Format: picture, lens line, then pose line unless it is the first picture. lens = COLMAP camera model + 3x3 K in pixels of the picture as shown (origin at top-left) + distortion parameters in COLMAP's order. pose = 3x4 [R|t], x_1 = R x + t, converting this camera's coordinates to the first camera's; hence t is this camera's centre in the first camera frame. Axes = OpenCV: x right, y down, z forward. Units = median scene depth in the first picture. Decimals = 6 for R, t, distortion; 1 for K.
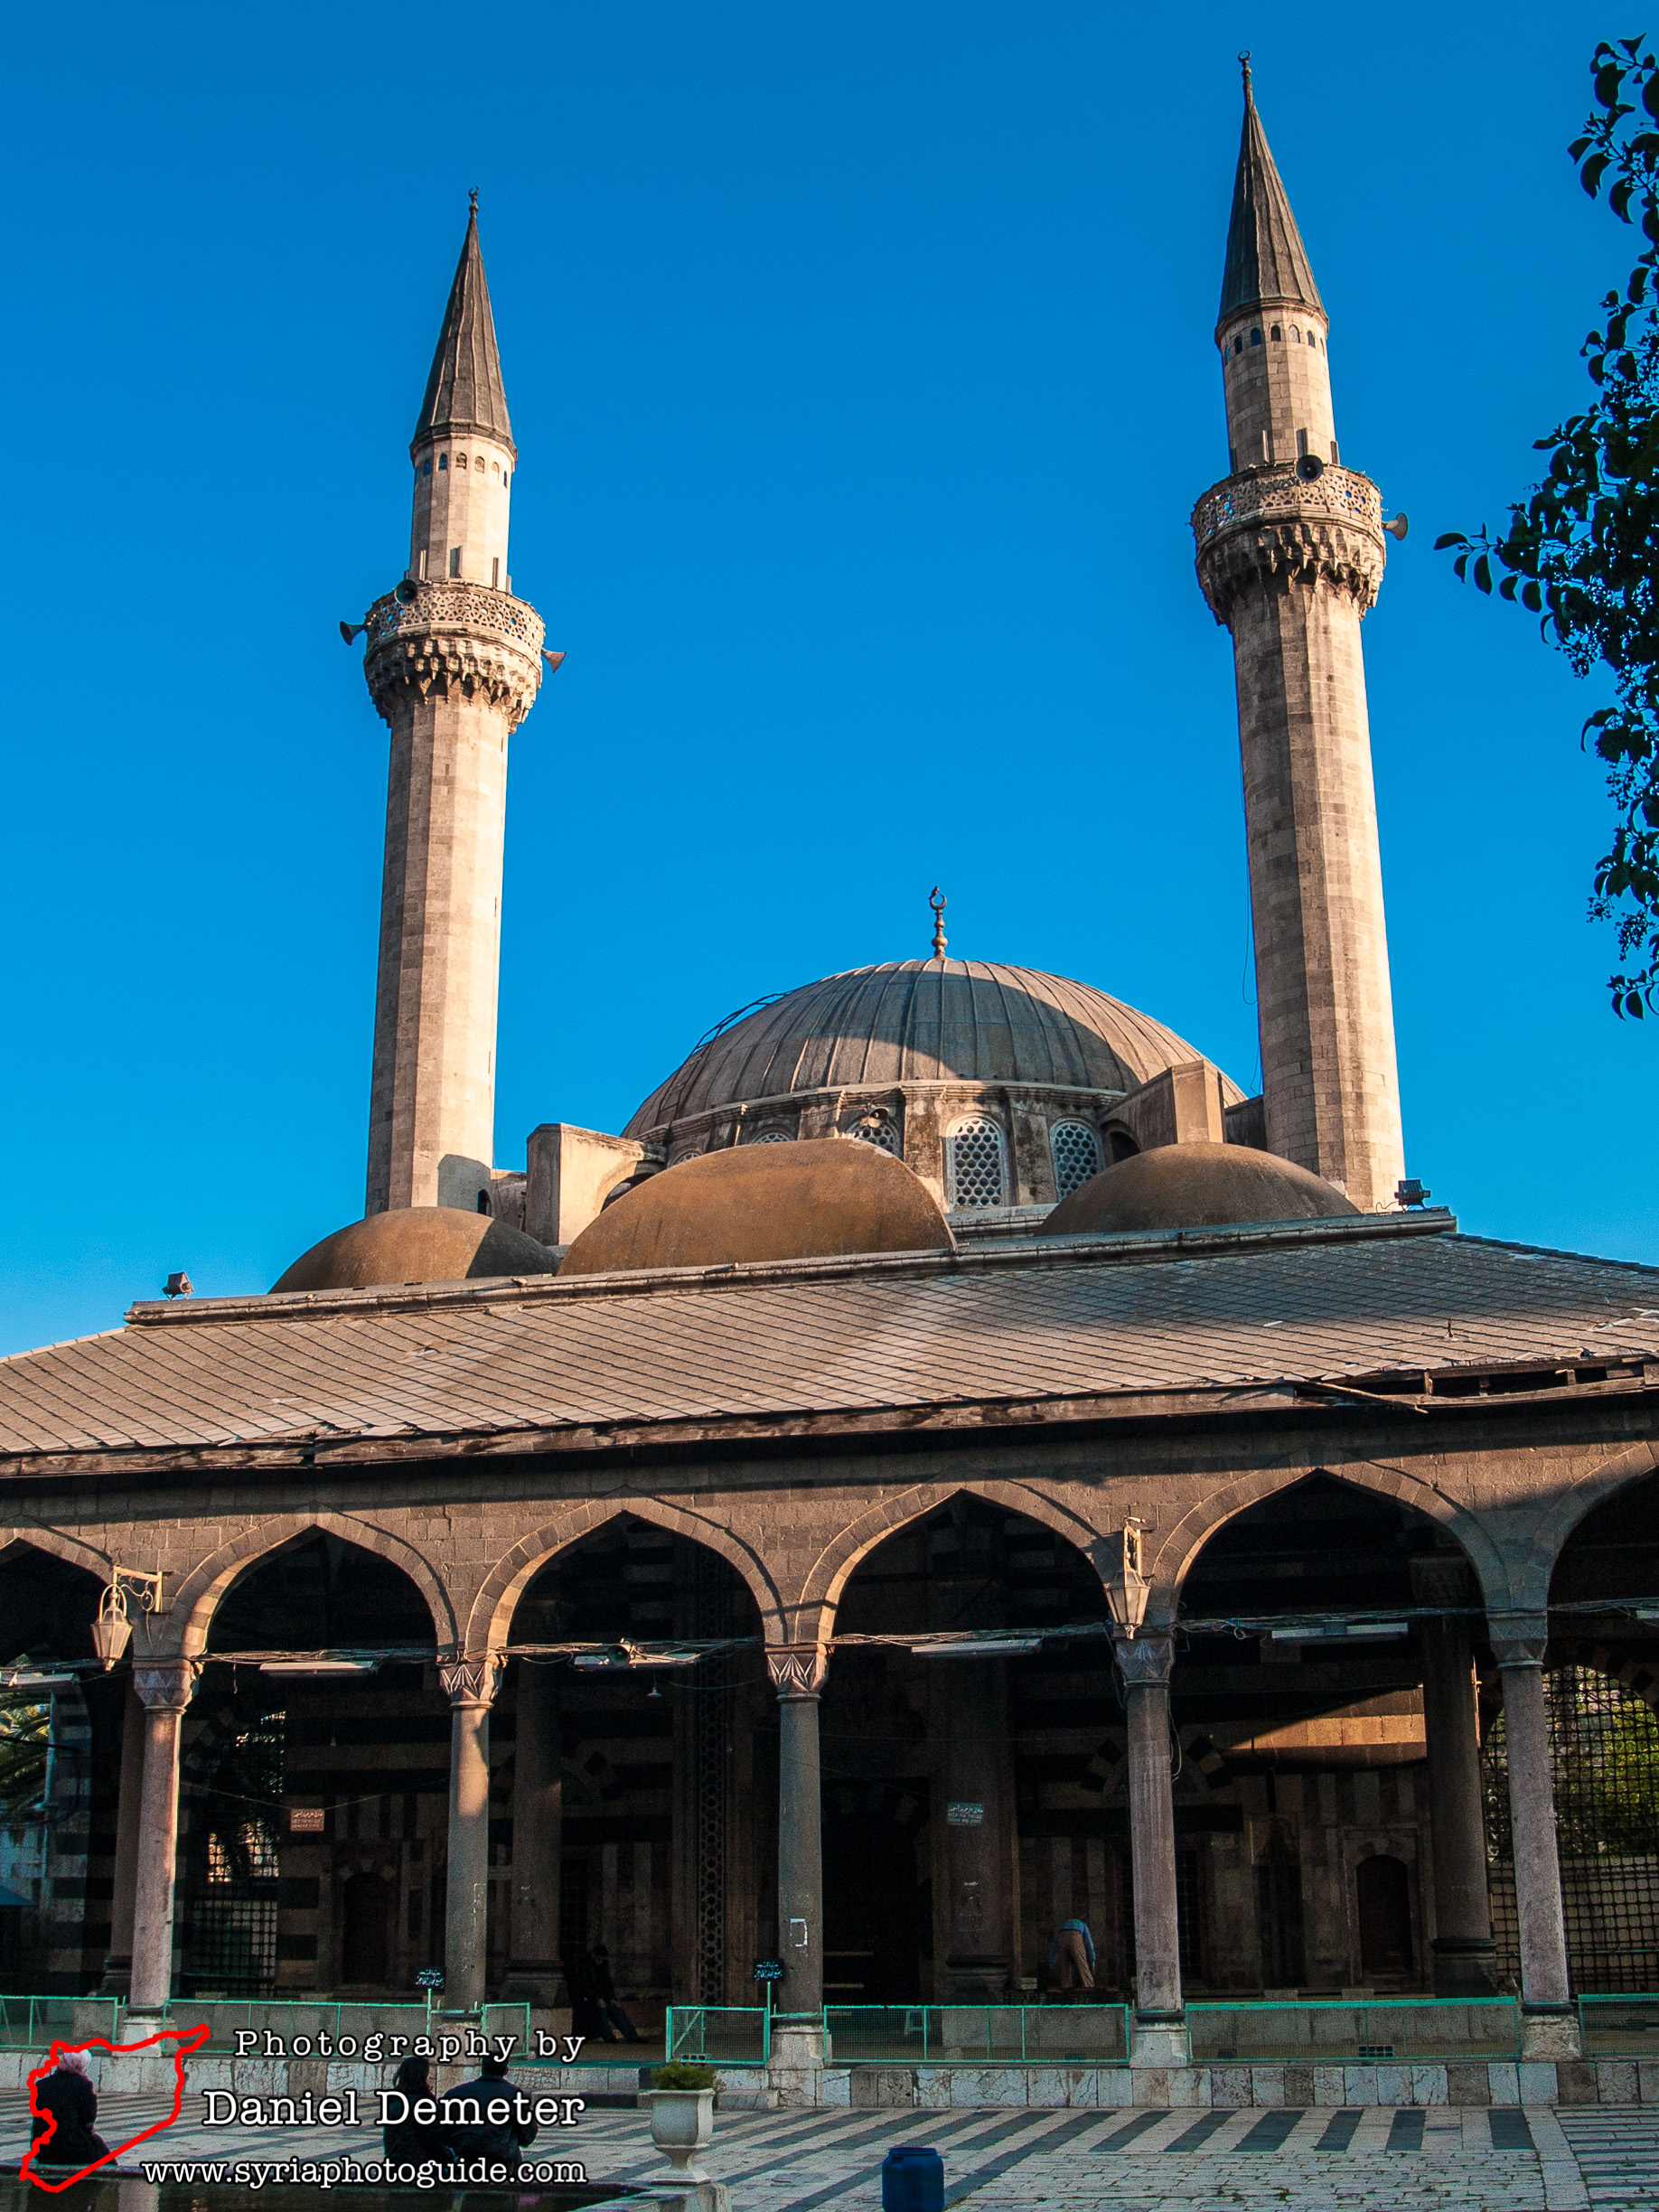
lens RADIAL K [[2567.0, 0, 823.0], [0, 2567.0, 1124.9], [0, 0, 1]] dist [-0.132359, 0.089584]
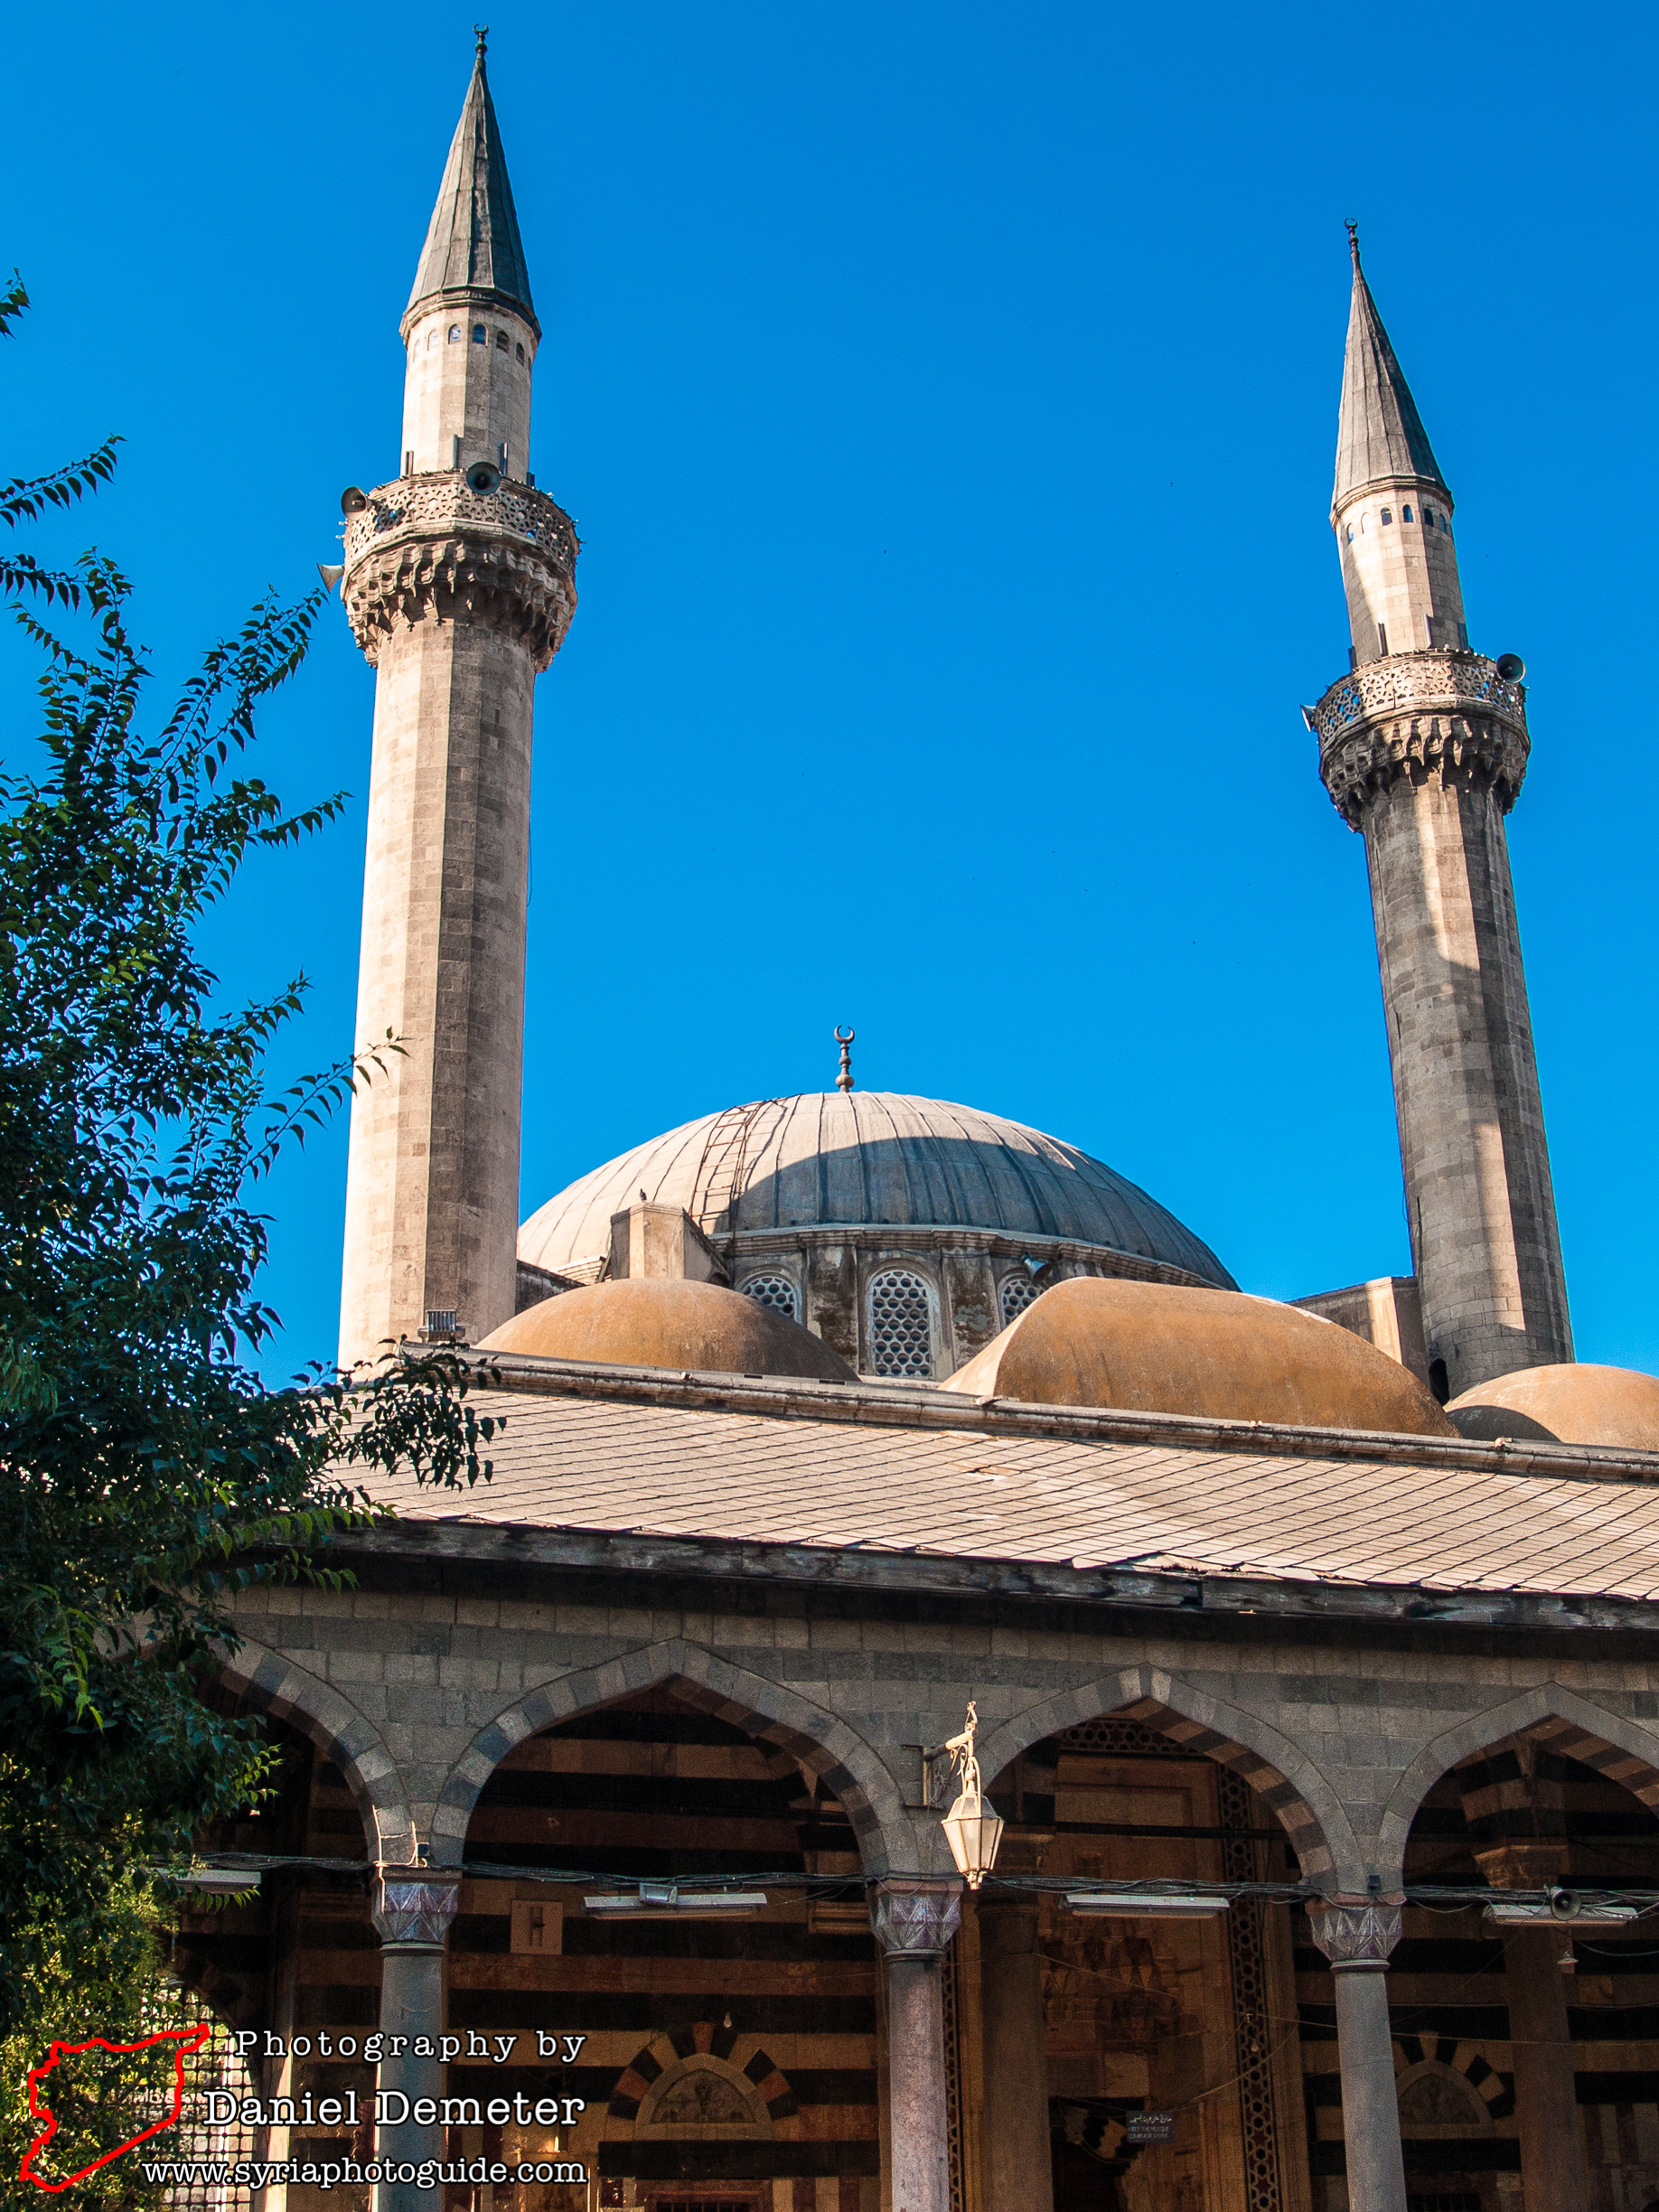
lens RADIAL K [[2787.0, 0, 823.7], [0, 2787.0, 1109.4], [0, 0, 1]] dist [-0.133632, 0.080249]
pose [[0.843582, 0.212024, 0.493371, -0.457127], [-0.155784, 0.975868, -0.153012, 0.086878], [-0.513908, 0.052219, 0.856255, 0.259618]]
